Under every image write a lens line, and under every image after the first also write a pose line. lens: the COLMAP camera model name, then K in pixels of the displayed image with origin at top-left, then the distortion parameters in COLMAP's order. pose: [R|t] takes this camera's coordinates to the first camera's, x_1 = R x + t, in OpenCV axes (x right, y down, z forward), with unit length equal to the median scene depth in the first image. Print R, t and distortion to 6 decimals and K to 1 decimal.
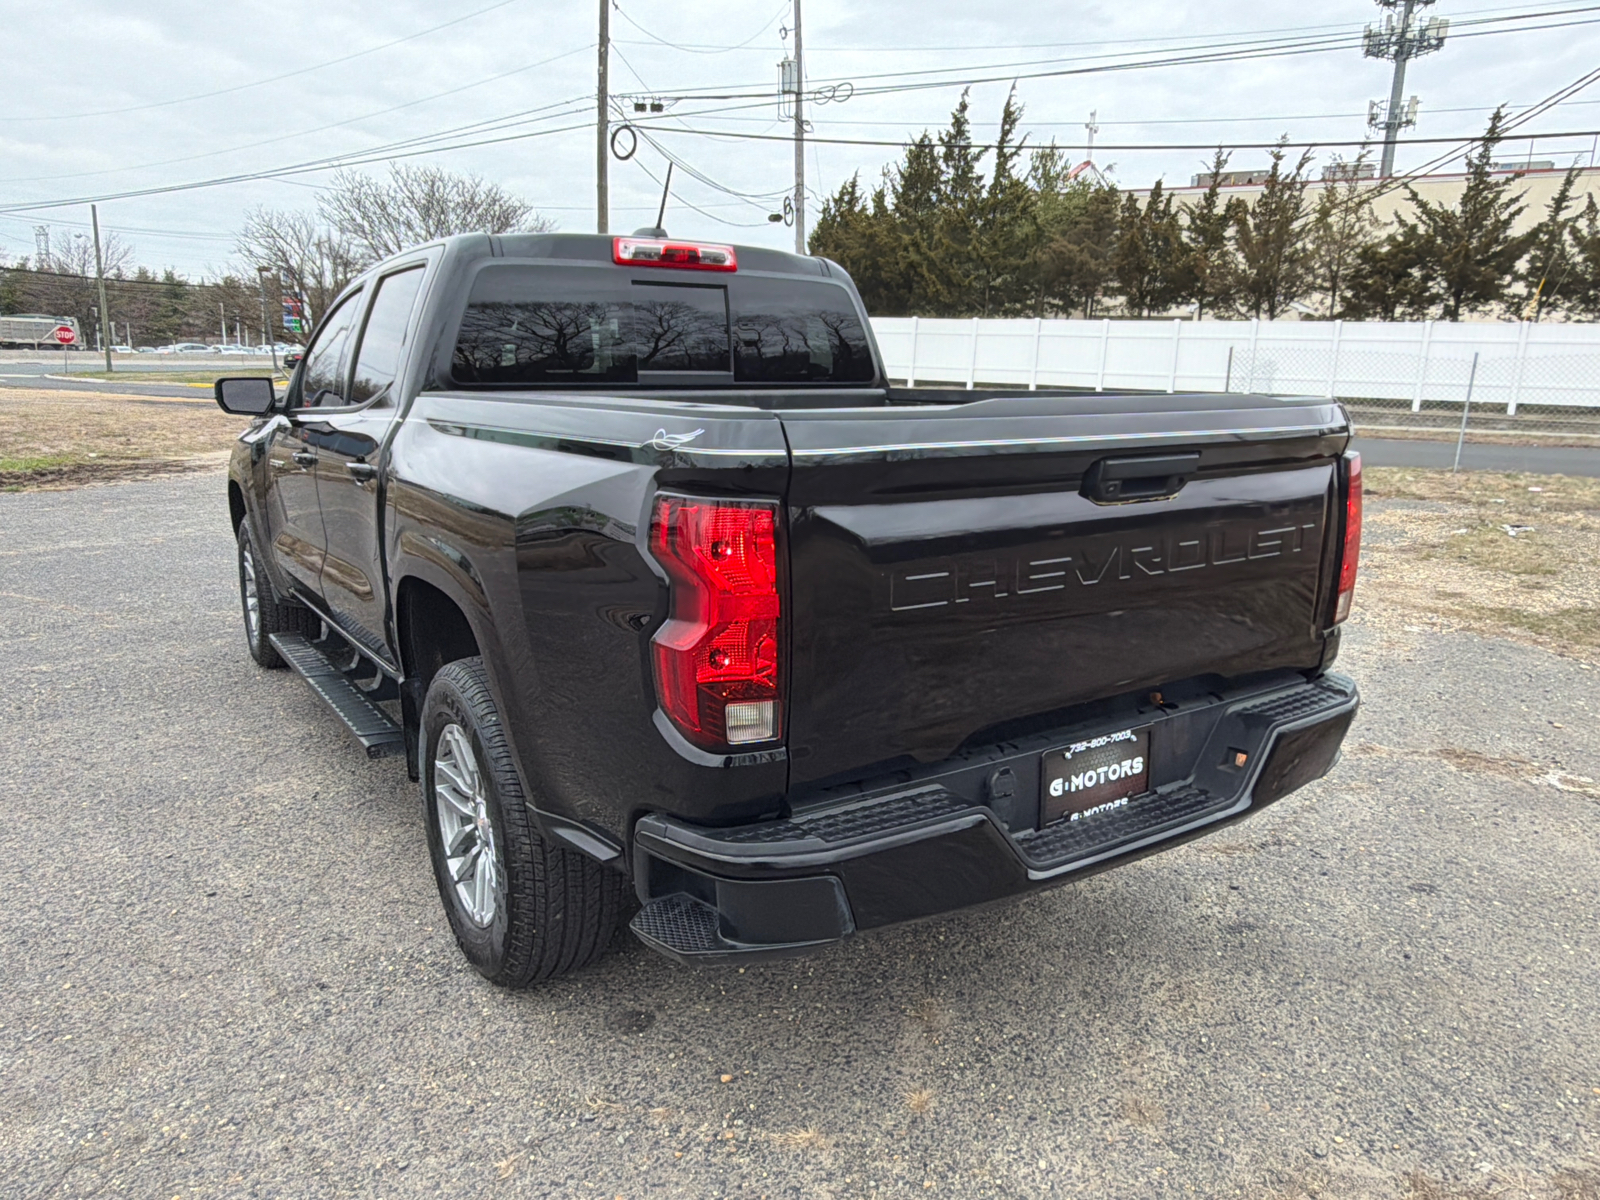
lens RADIAL K [[1125.5, 0, 800.0], [0, 1125.5, 600.0], [0, 0, 1]] dist [-0.001724, 0.006796]
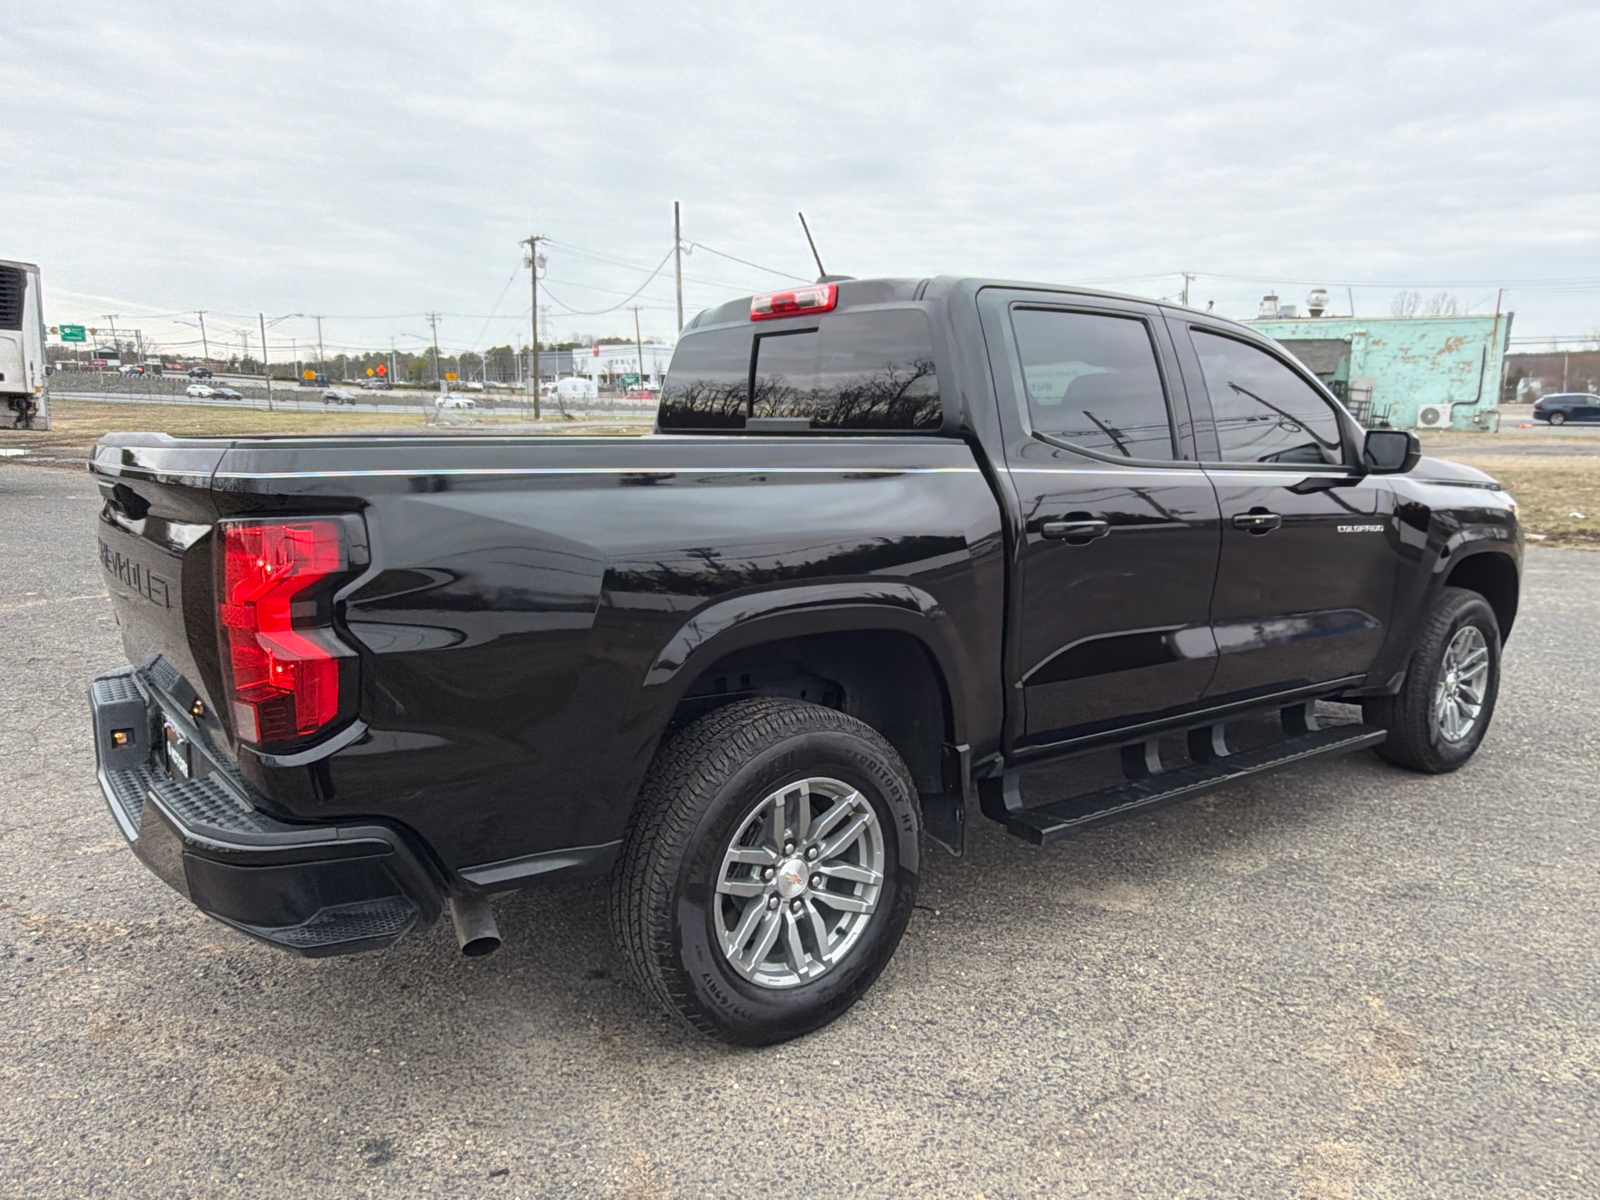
lens RADIAL K [[1125.5, 0, 800.0], [0, 1125.5, 600.0], [0, 0, 1]] dist [-0.001724, 0.006796]
pose [[0.049530, 0.140490, -0.988842, 0.118101], [-0.194929, 0.972378, 0.128387, -0.022908], [0.979566, 0.186395, 0.075548, 0.125284]]
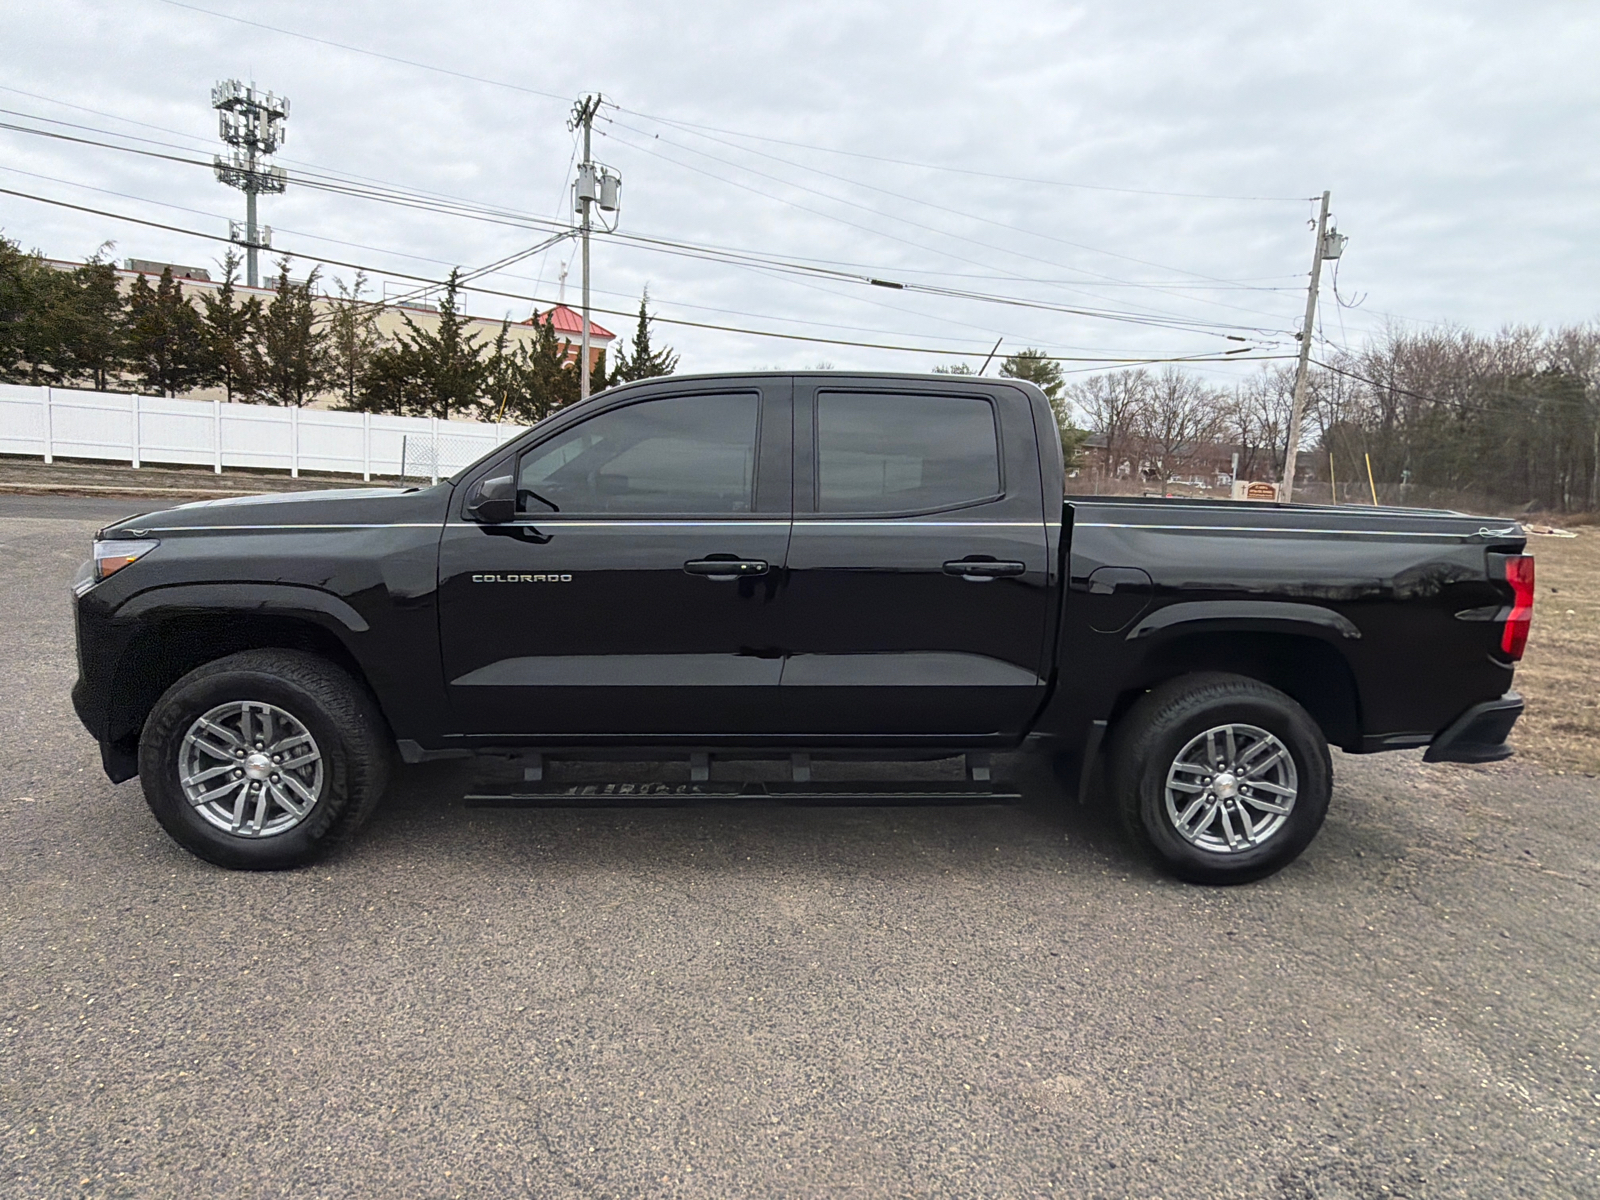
lens RADIAL K [[920.6, 0, 800.0], [0, 920.6, 600.0], [0, 0, 1]] dist [0.001968, 0.000369]
pose [[0.507447, -0.106337, 0.855096, -0.161886], [0.137838, 0.989595, 0.041265, -0.018379], [-0.850587, 0.096925, 0.516824, 0.082411]]
